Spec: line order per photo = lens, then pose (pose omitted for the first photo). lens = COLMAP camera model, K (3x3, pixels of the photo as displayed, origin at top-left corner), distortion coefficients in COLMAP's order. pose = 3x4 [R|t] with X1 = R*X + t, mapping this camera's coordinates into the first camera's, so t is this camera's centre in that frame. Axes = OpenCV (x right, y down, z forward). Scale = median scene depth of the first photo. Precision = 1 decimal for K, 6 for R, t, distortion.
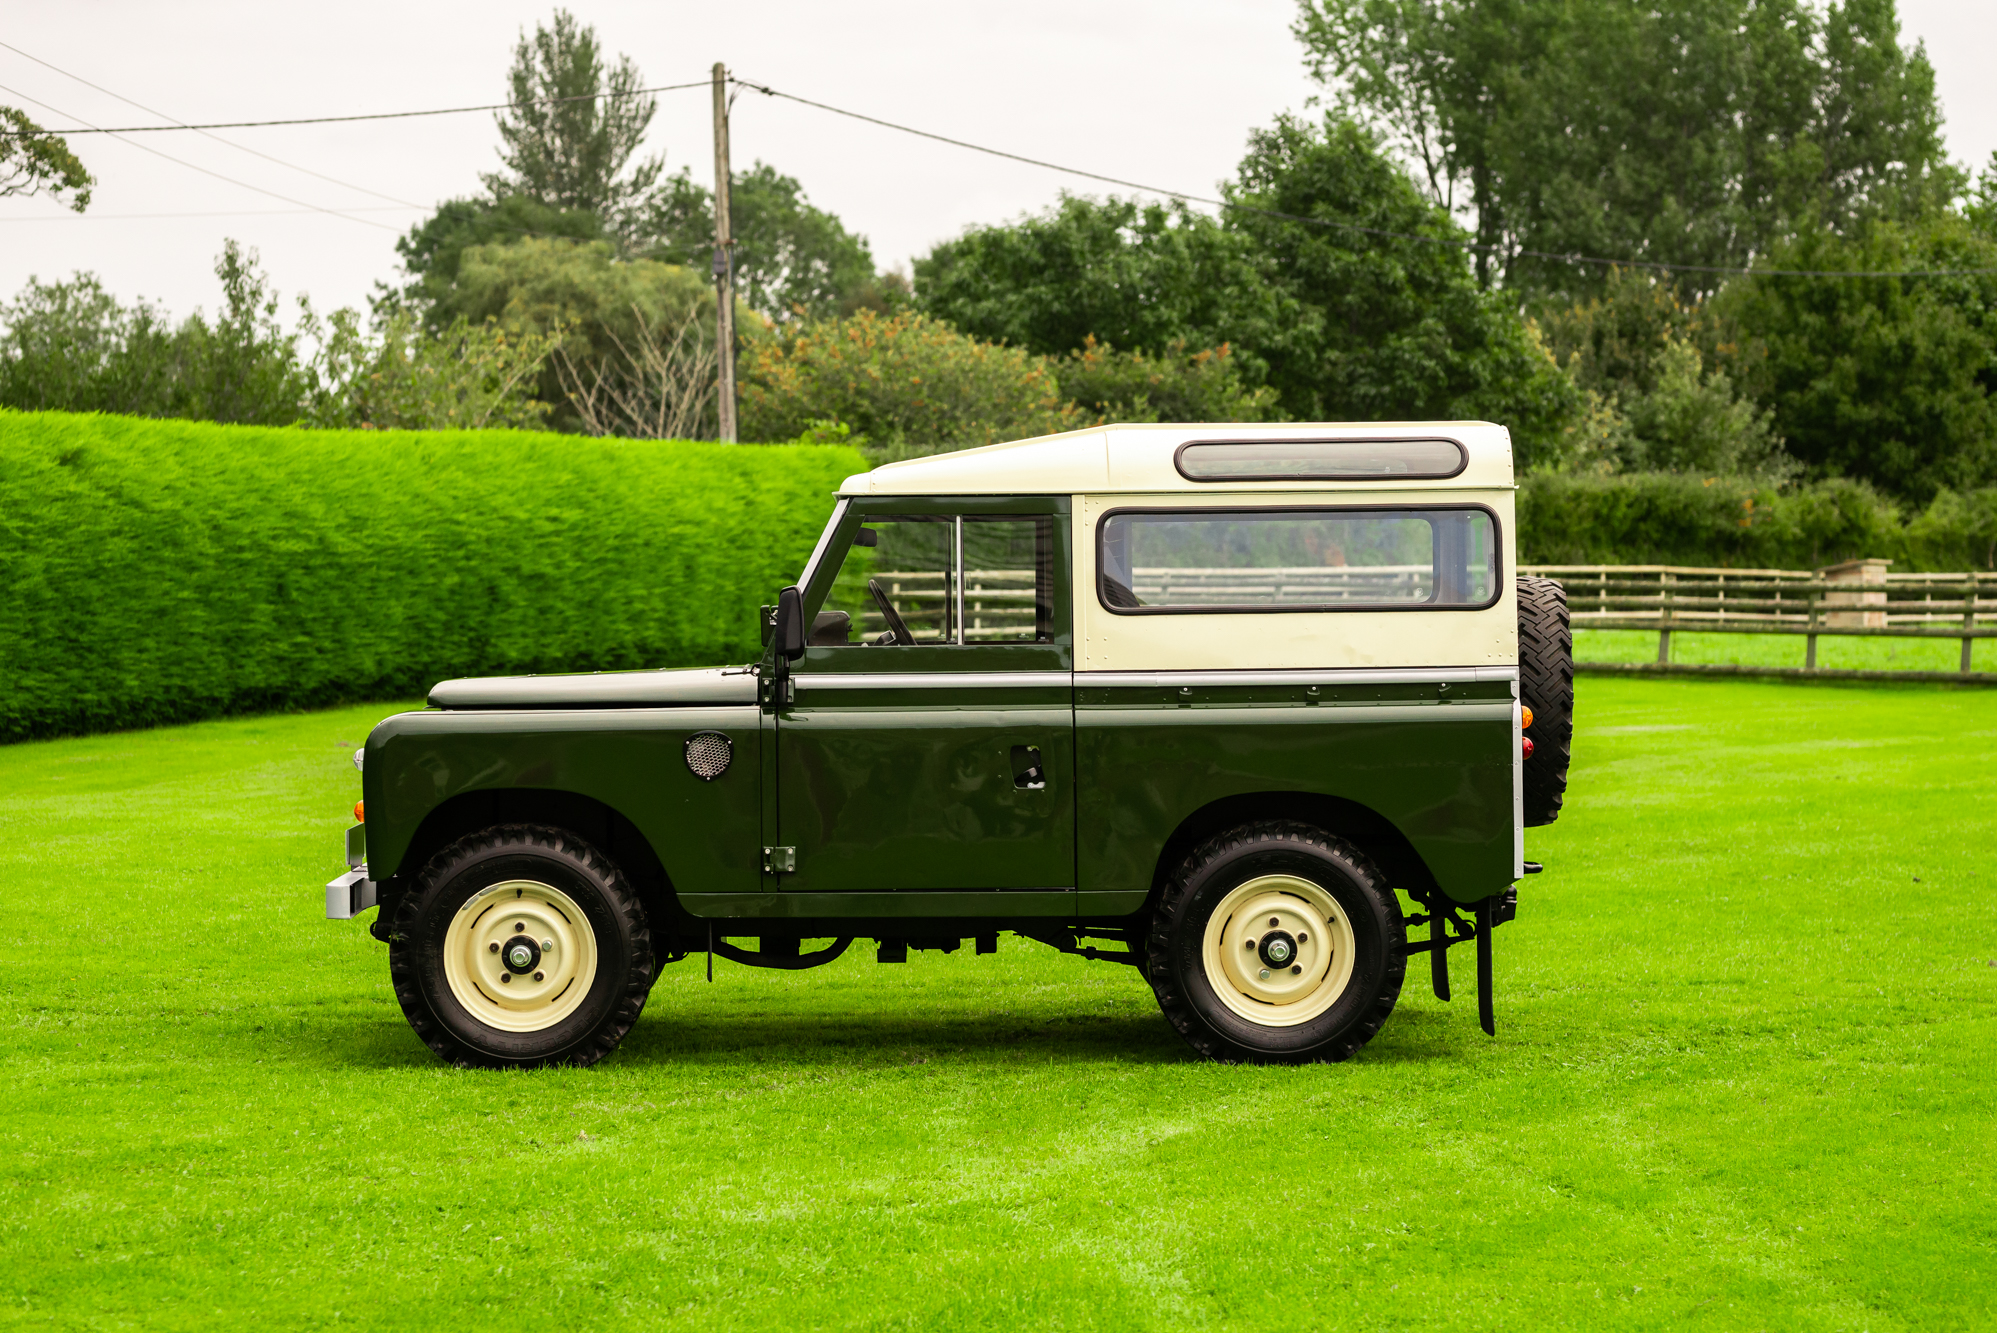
lens RADIAL K [[4869.2, 0, 886.2], [0, 4869.2, 669.8], [0, 0, 1]] dist [0.056851, -1.032353]
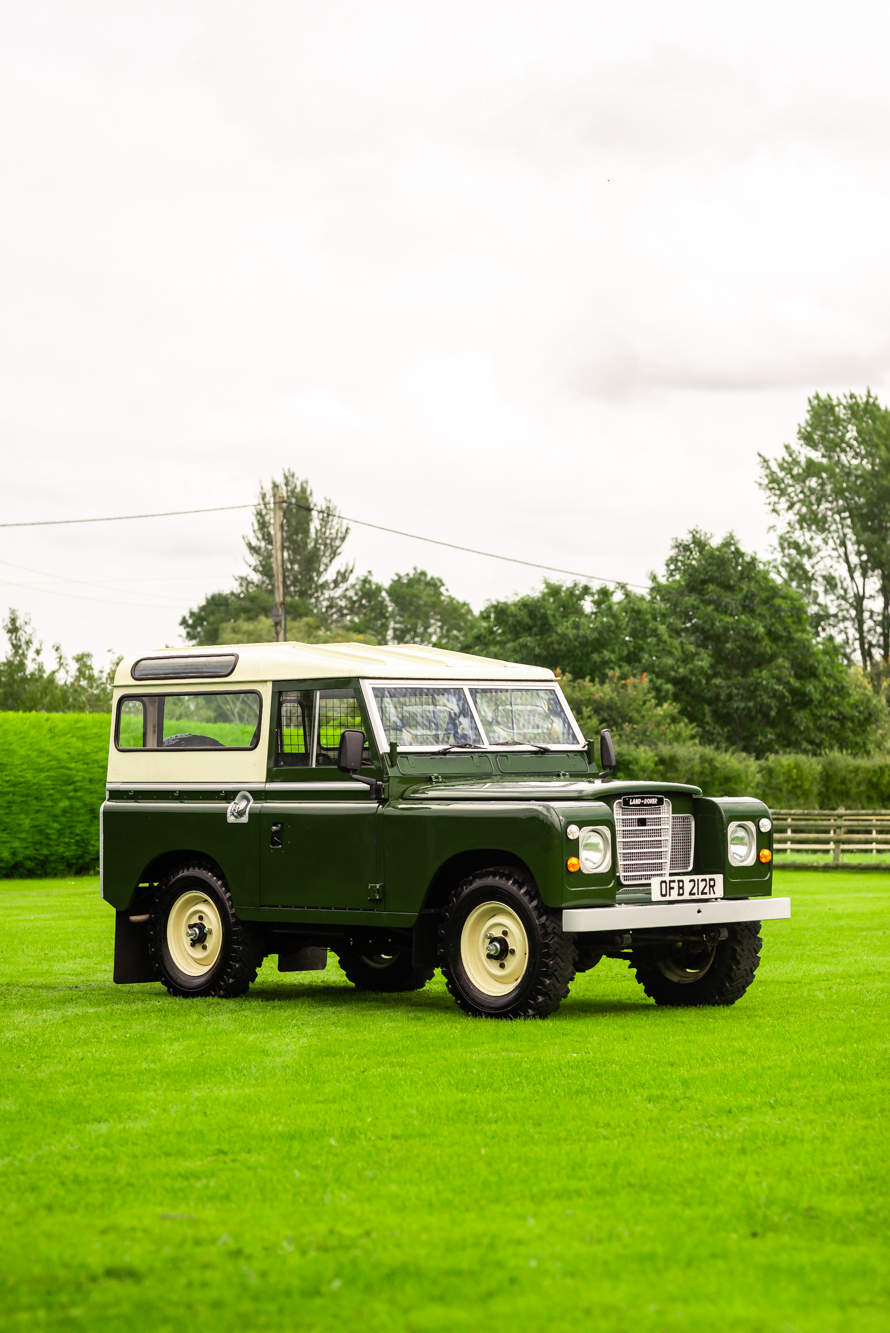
lens RADIAL K [[3382.9, 0, 448.8], [0, 3382.9, 665.8], [0, 0, 1]] dist [-0.012874, -0.361776]
pose [[0.998125, 0.000694, -0.061199, 0.072476], [-0.005628, 0.996740, -0.080489, 0.017288], [0.060944, 0.080682, 0.994875, -0.074931]]
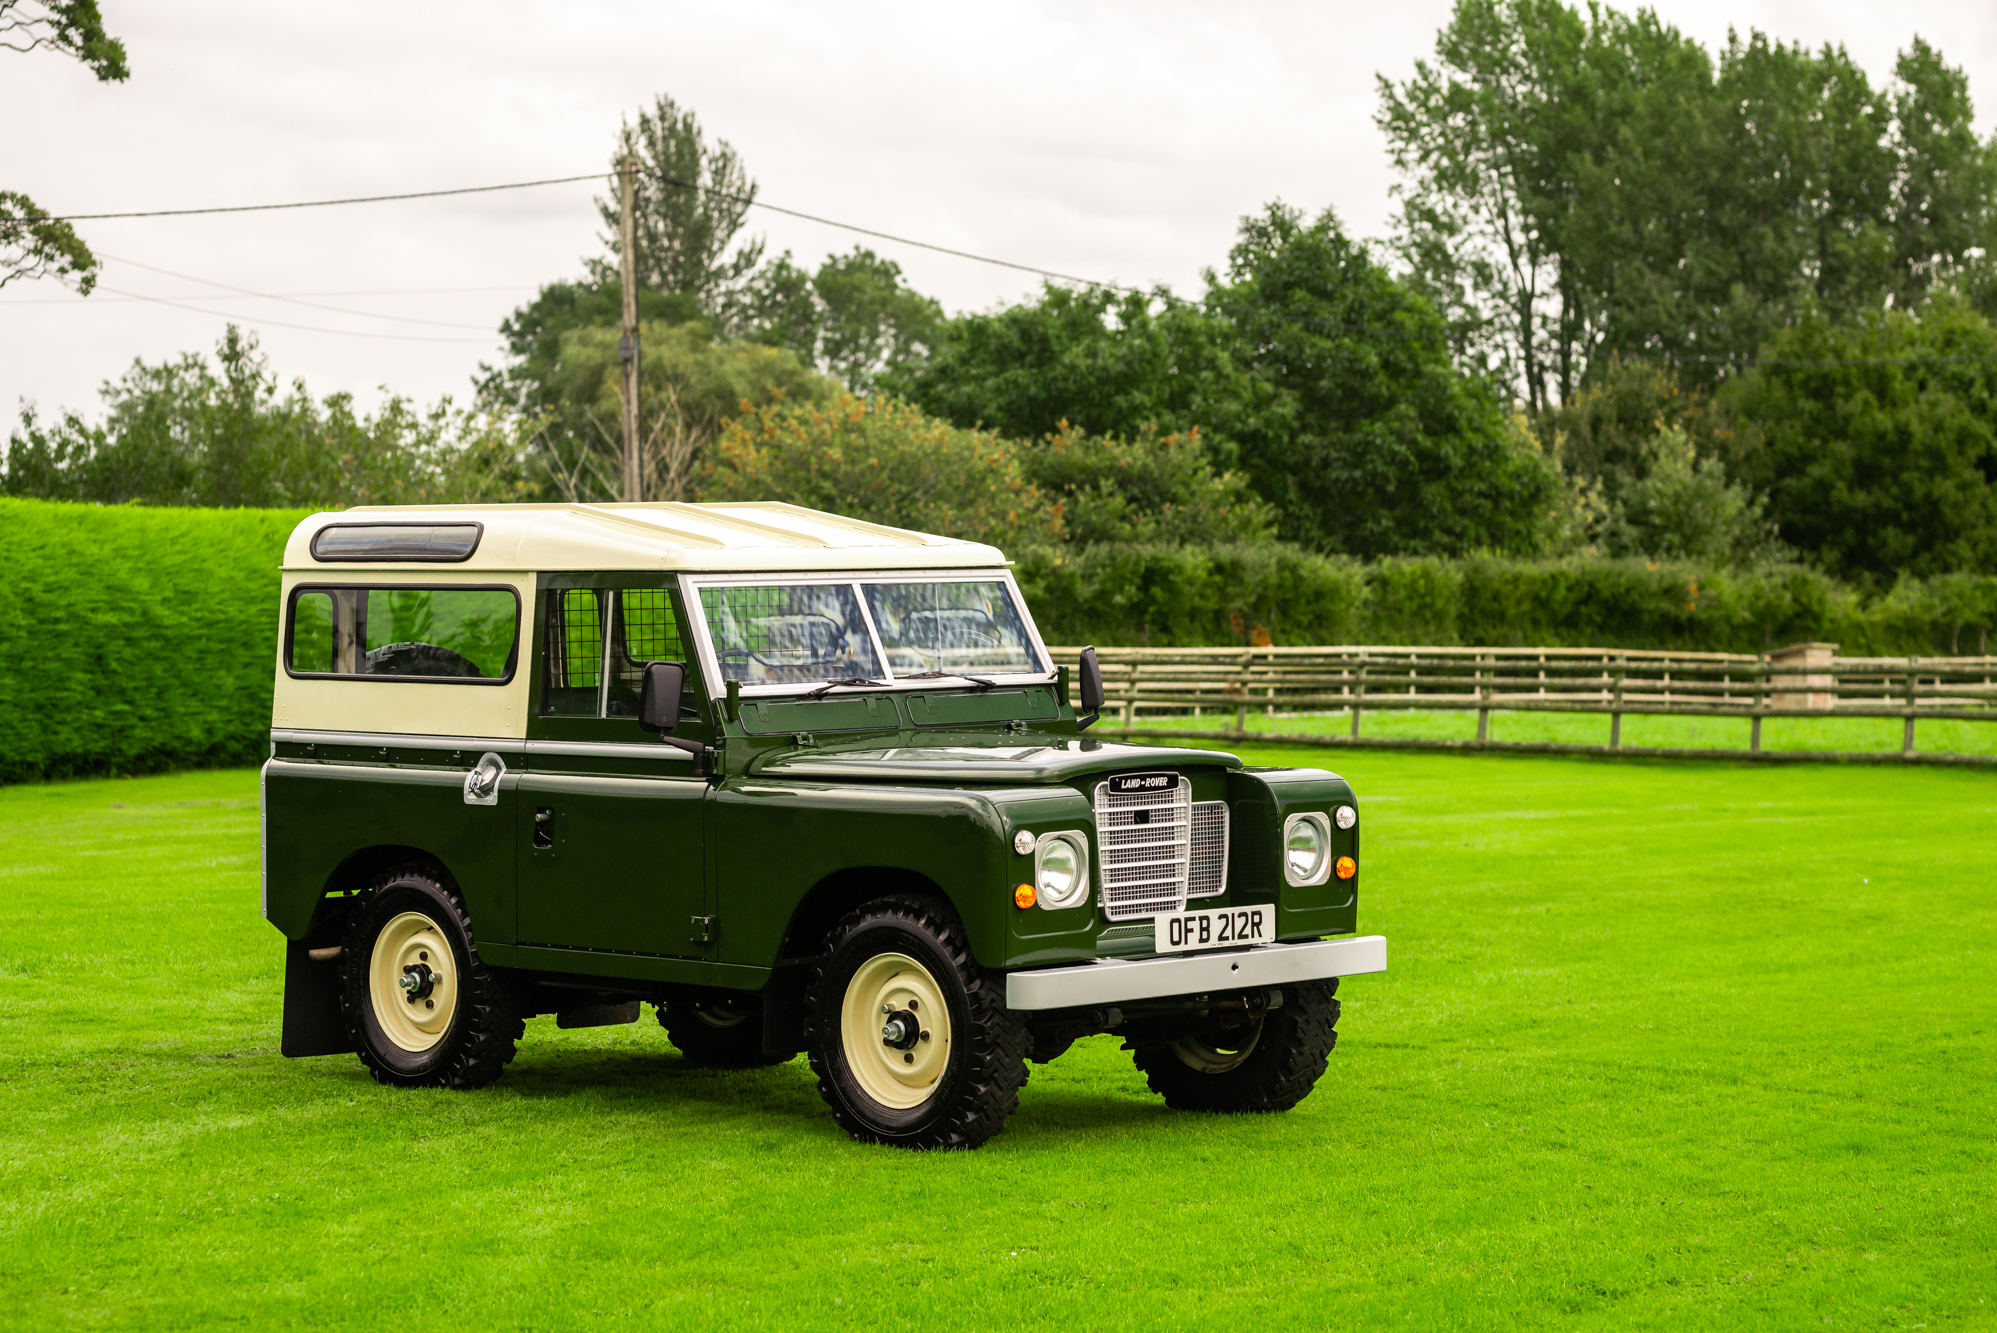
lens RADIAL K [[4968.7, 0, 1031.9], [0, 4968.7, 667.9], [0, 0, 1]] dist [0.020307, -0.726102]
pose [[0.999182, 0.005885, -0.040009, 0.076379], [-0.006608, 0.999817, -0.017975, 0.002033], [0.039896, 0.018225, 0.999038, -0.037291]]
